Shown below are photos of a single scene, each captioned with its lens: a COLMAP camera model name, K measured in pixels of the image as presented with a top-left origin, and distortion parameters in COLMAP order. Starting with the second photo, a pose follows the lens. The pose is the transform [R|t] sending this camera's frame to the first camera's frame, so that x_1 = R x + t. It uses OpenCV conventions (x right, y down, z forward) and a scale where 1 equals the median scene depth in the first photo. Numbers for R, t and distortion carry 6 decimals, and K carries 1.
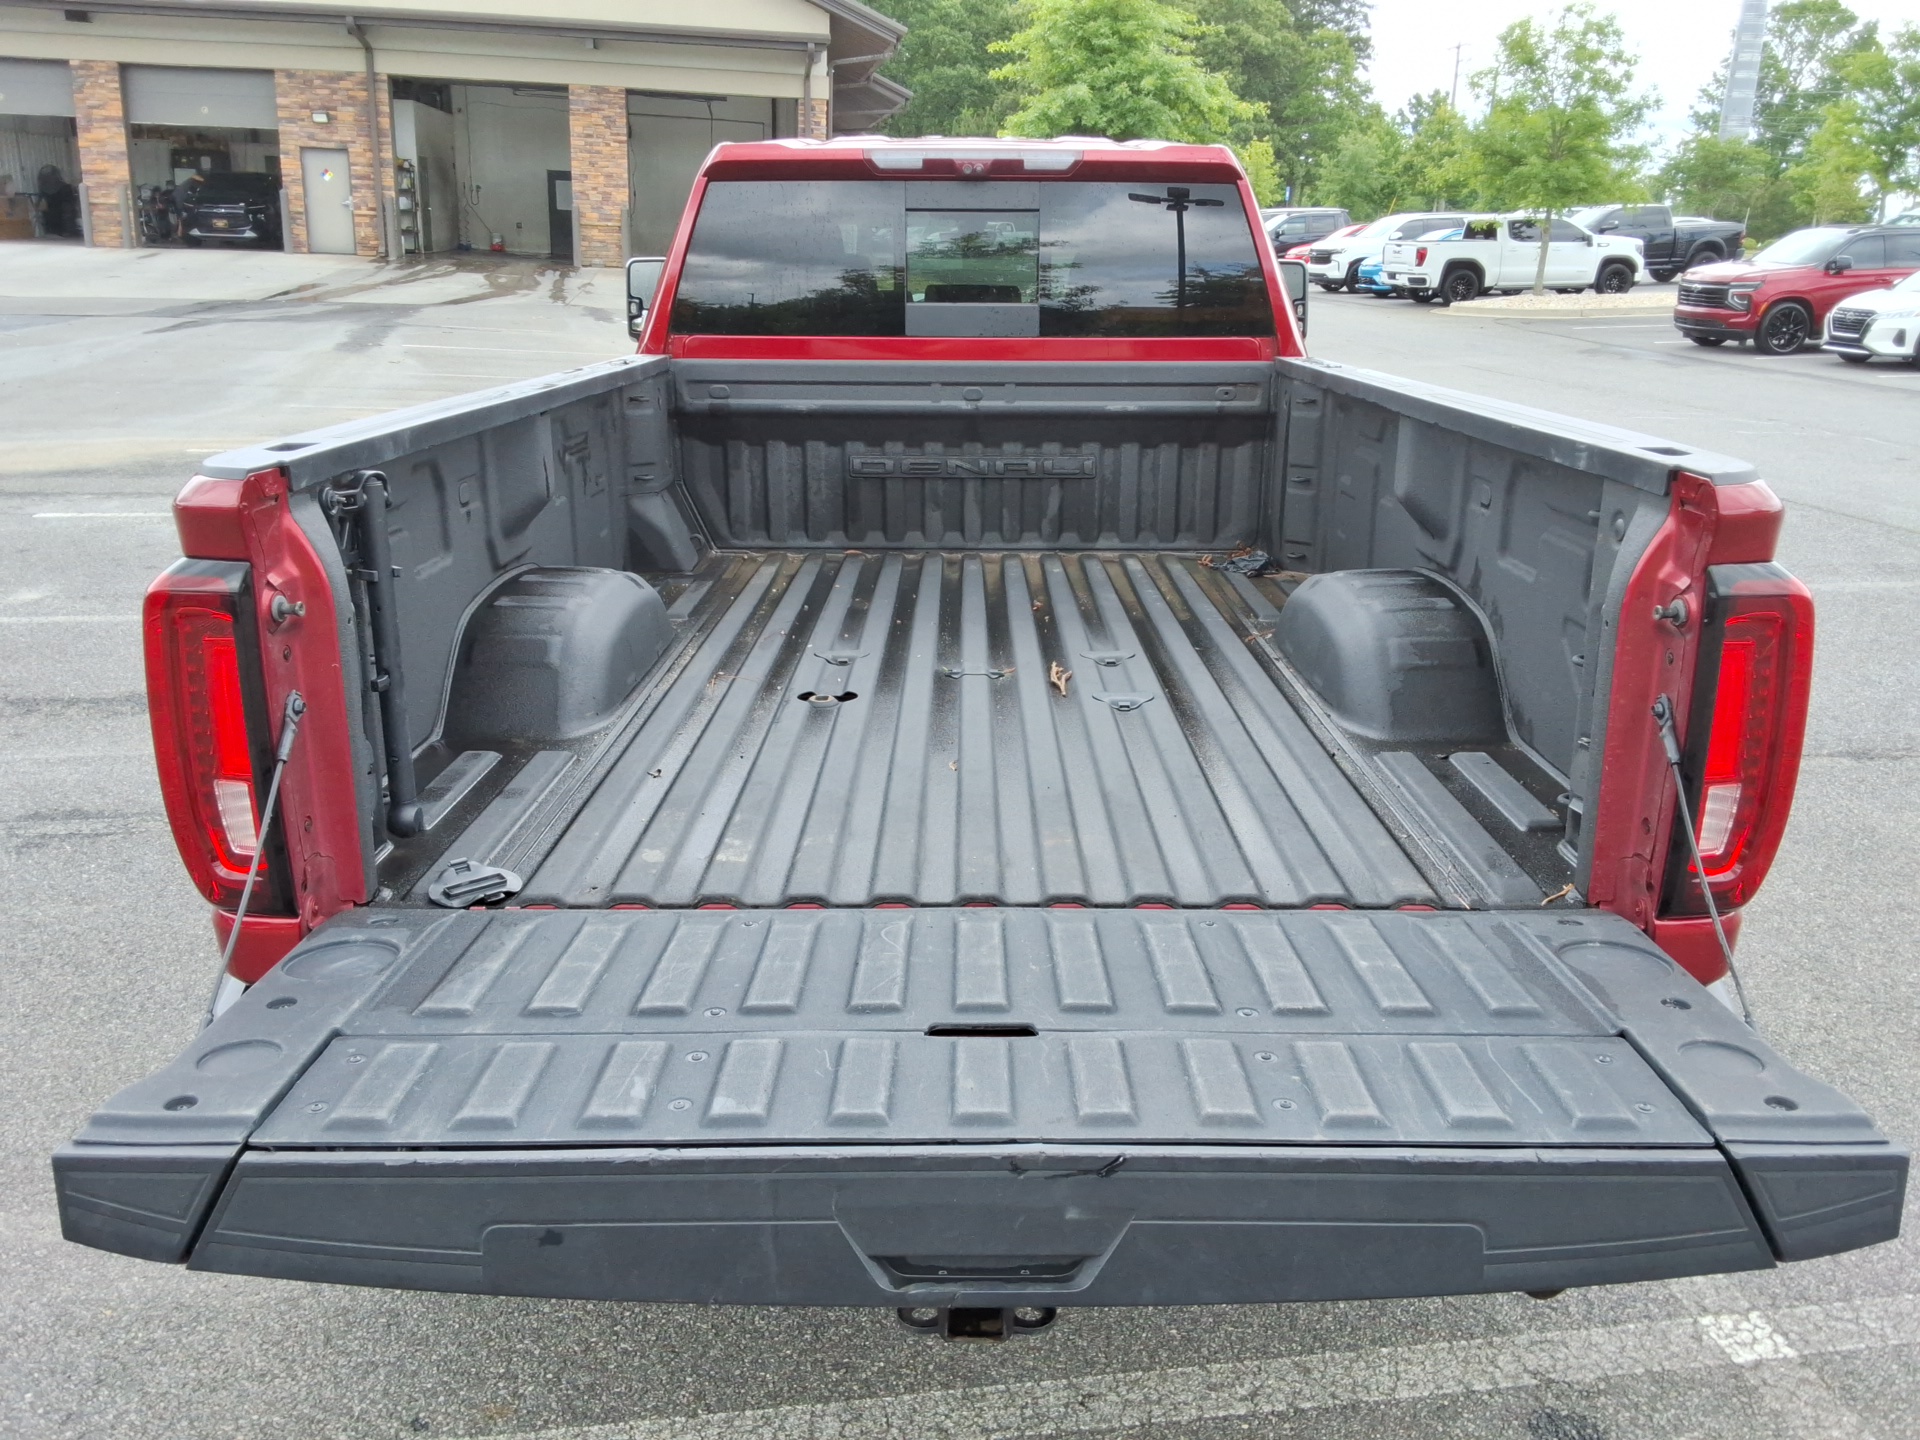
lens RADIAL K [[1548.4, 0, 983.3], [0, 1548.4, 720.5], [0, 0, 1]] dist [0.073454, -0.110767]
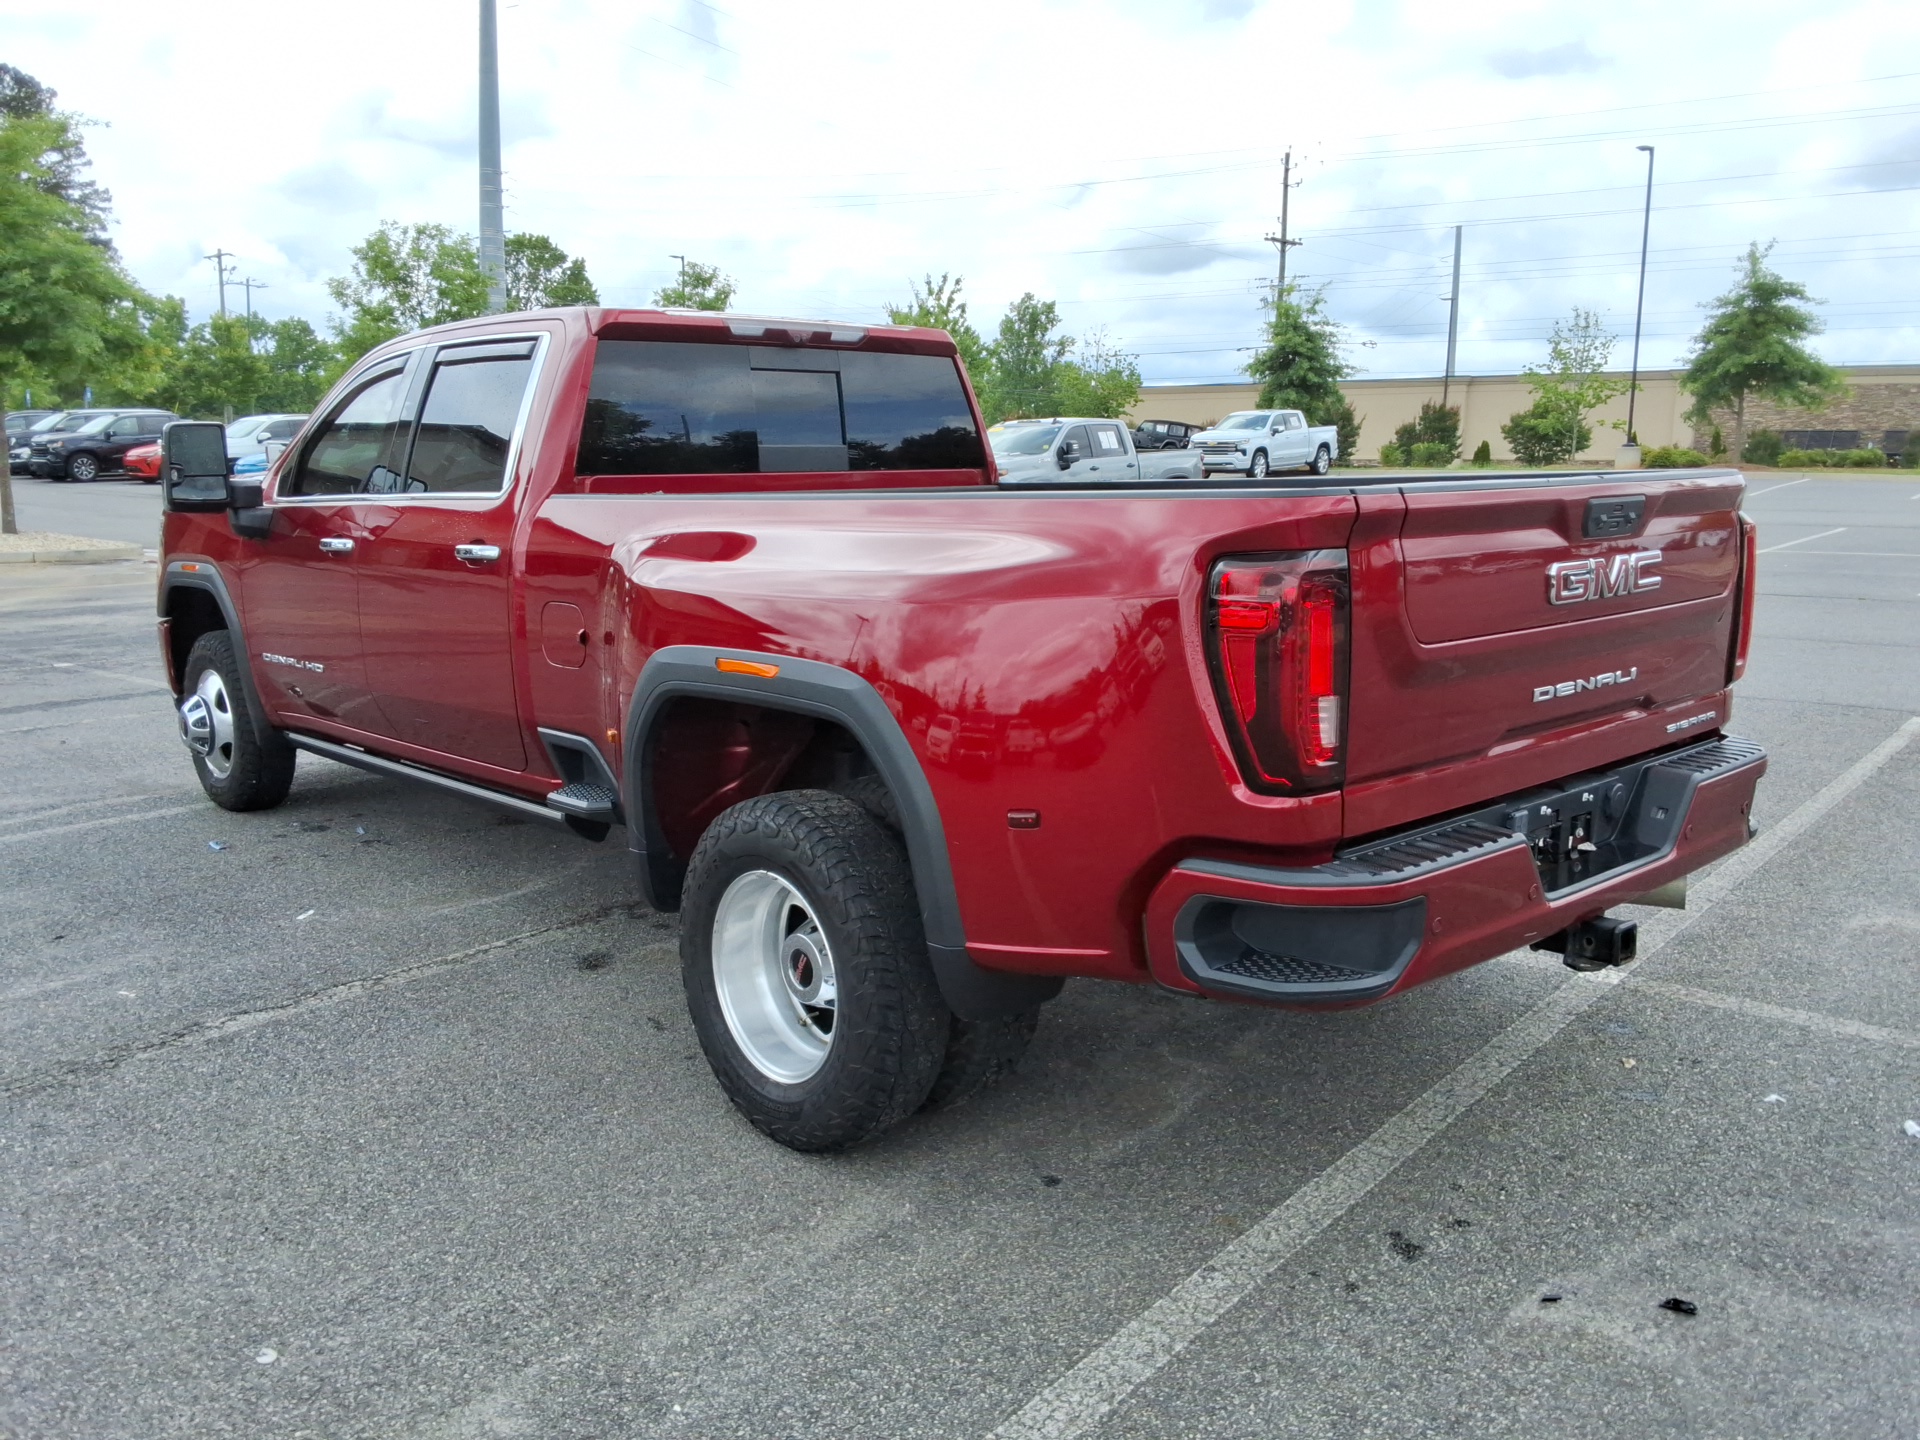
lens RADIAL K [[1547.1, 0, 982.6], [0, 1547.1, 717.6], [0, 0, 1]] dist [0.109099, -0.171461]
pose [[0.732959, -0.126289, 0.668447, -0.139027], [0.210377, 0.976529, -0.046186, 0.004676], [-0.646925, 0.174479, 0.742324, 0.008820]]
